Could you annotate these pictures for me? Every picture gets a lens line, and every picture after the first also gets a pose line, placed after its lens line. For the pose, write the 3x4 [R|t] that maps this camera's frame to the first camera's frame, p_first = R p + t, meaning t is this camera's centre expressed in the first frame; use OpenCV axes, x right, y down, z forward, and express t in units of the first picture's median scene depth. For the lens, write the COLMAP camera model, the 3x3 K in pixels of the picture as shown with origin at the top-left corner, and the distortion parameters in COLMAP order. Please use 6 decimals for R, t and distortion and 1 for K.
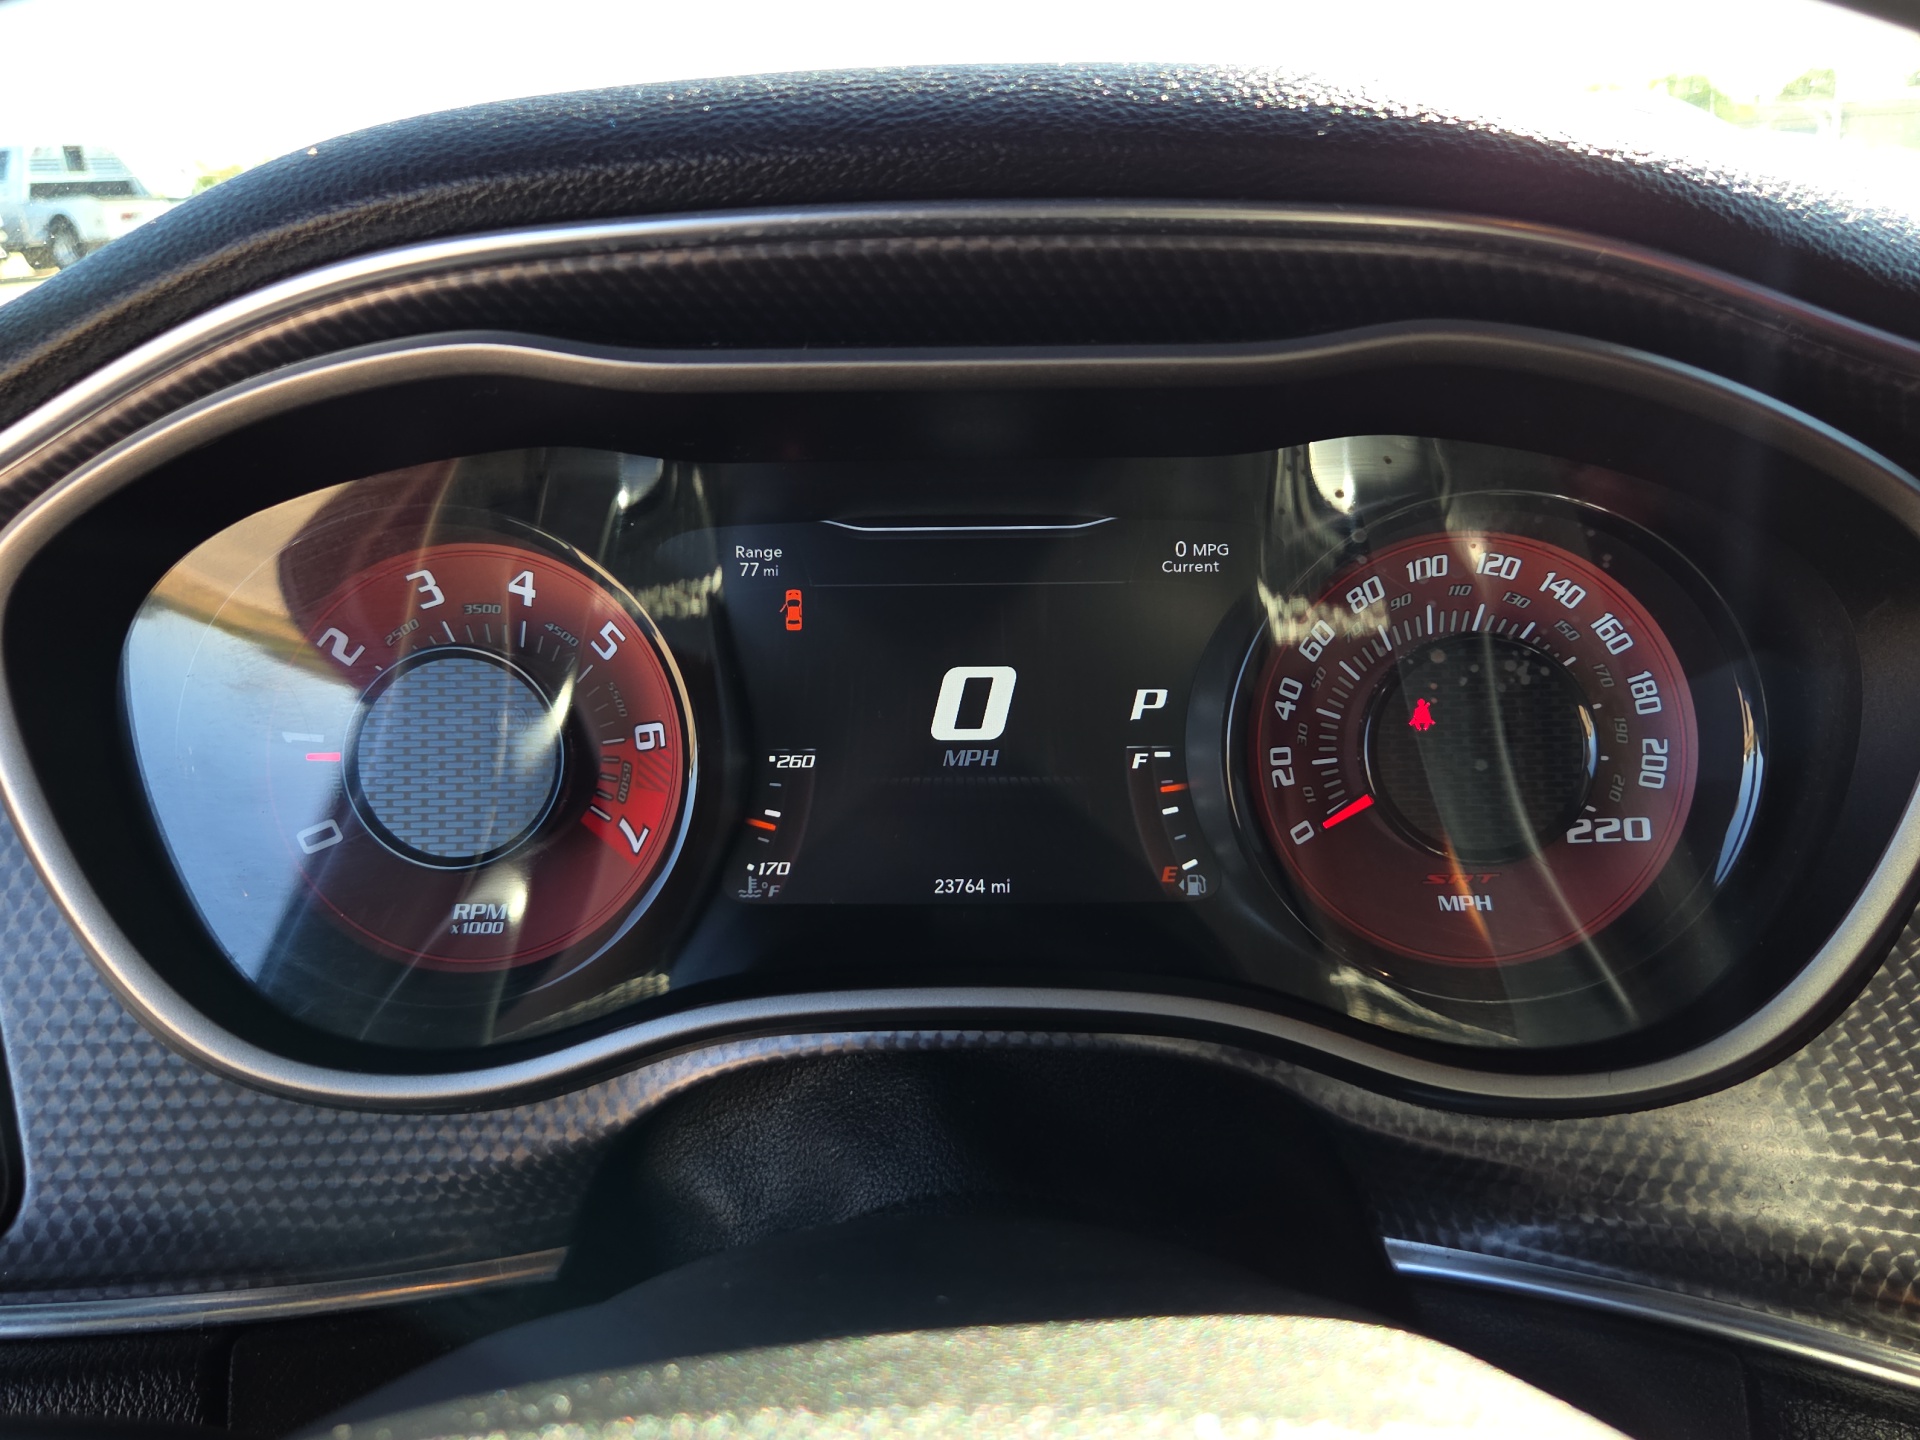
lens RADIAL K [[1565.7, 0, 960.0], [0, 1565.7, 720.0], [0, 0, 1]] dist [0.001302, 0.000330]
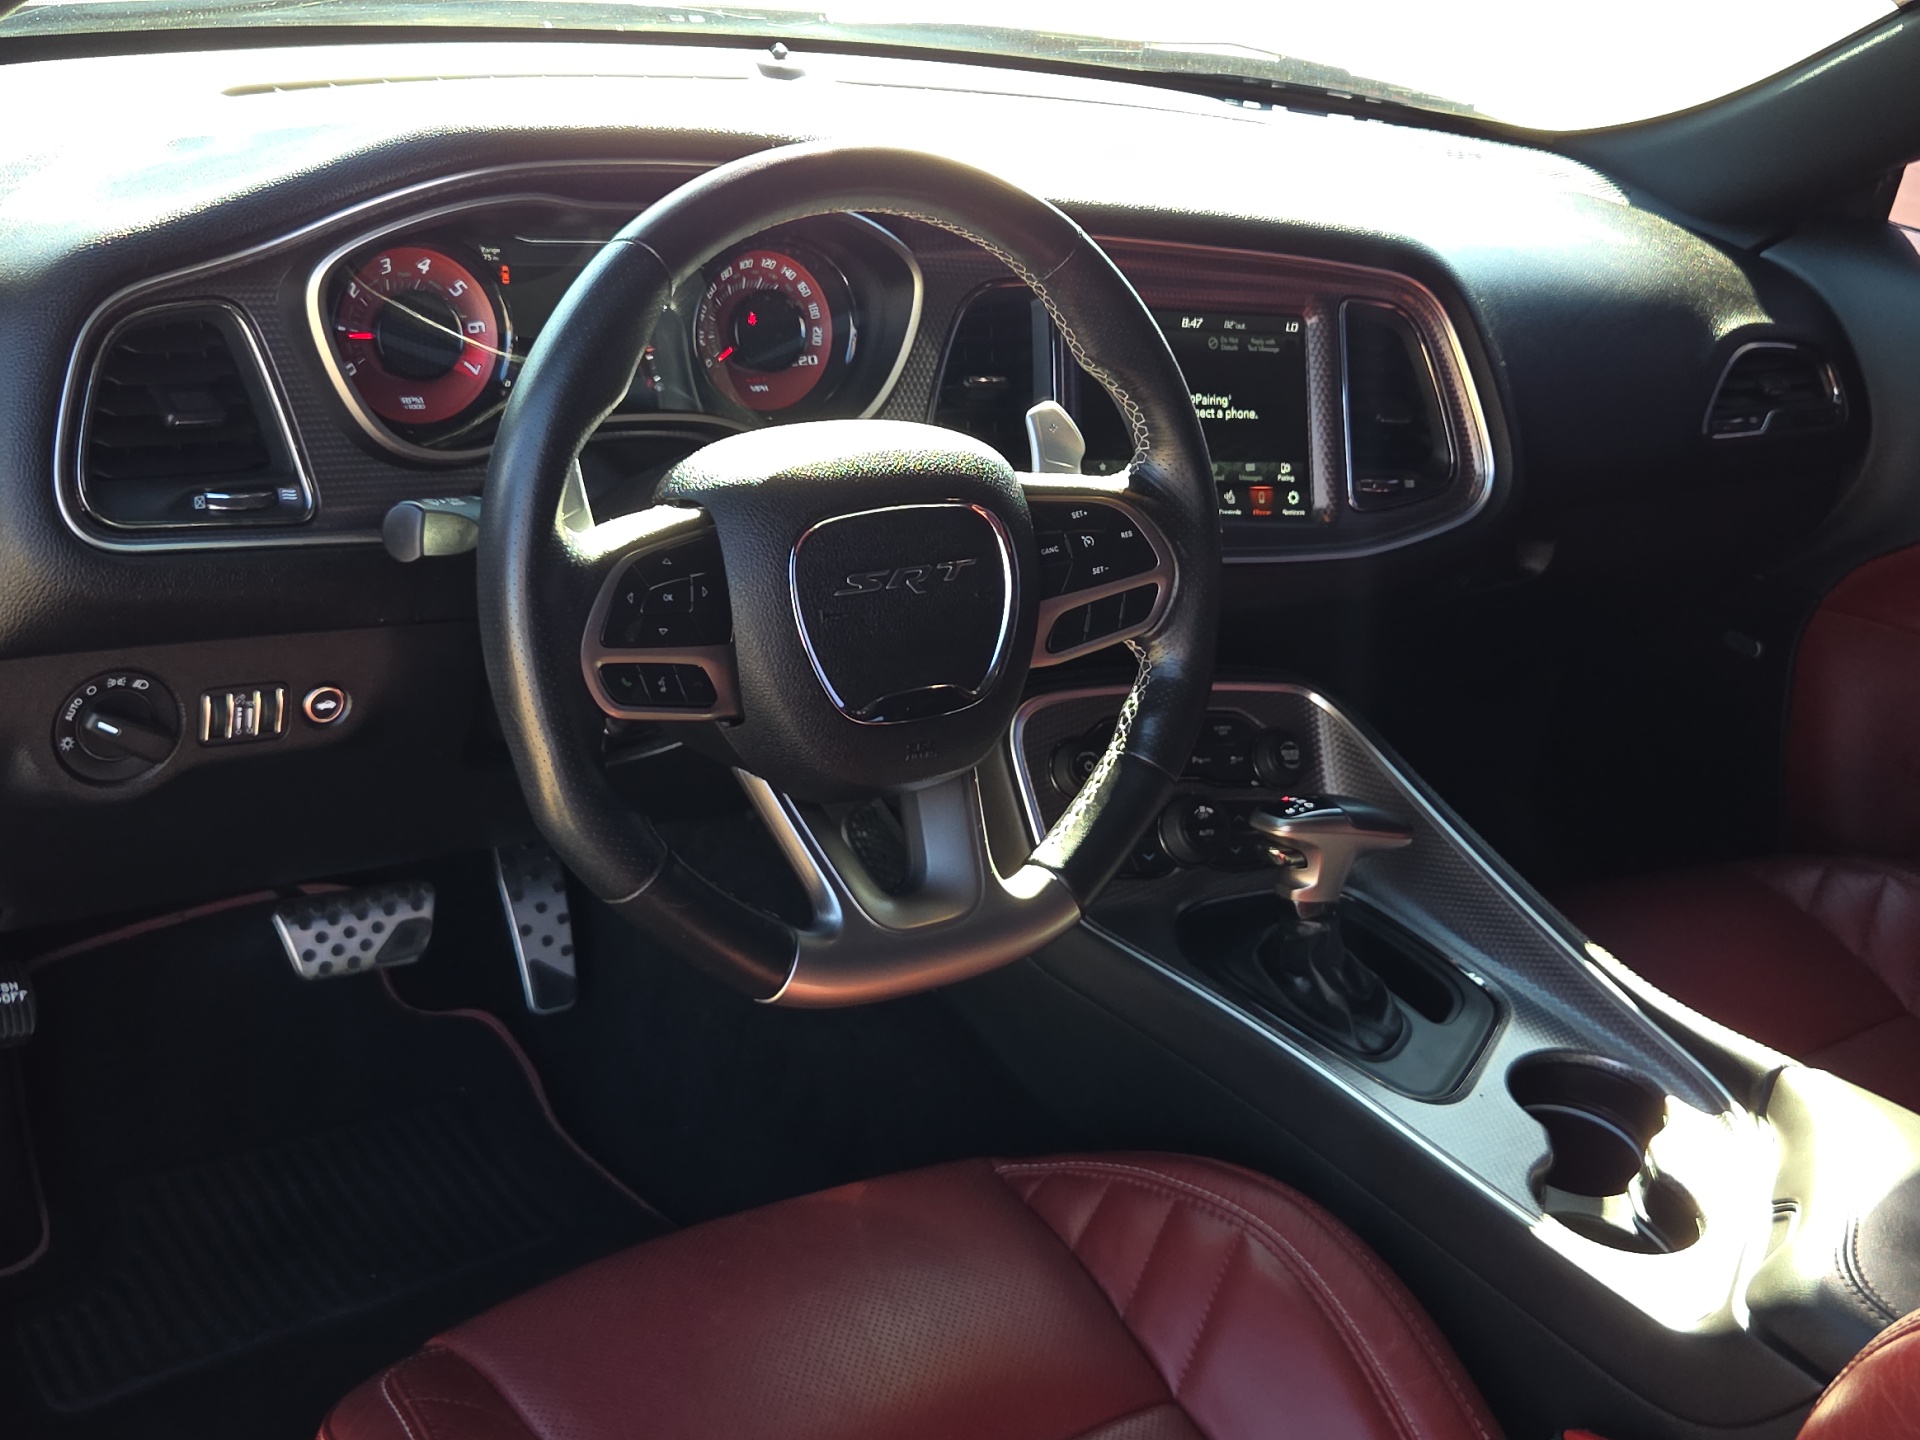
lens RADIAL K [[1791.7, 0, 960.0], [0, 1791.7, 720.0], [0, 0, 1]] dist [0.001732, 0.000298]
pose [[0.803776, -0.131166, 0.580292, -1.324099], [0.010707, 0.978425, 0.206327, 0.041321], [-0.594835, -0.159628, 0.787839, -1.823102]]
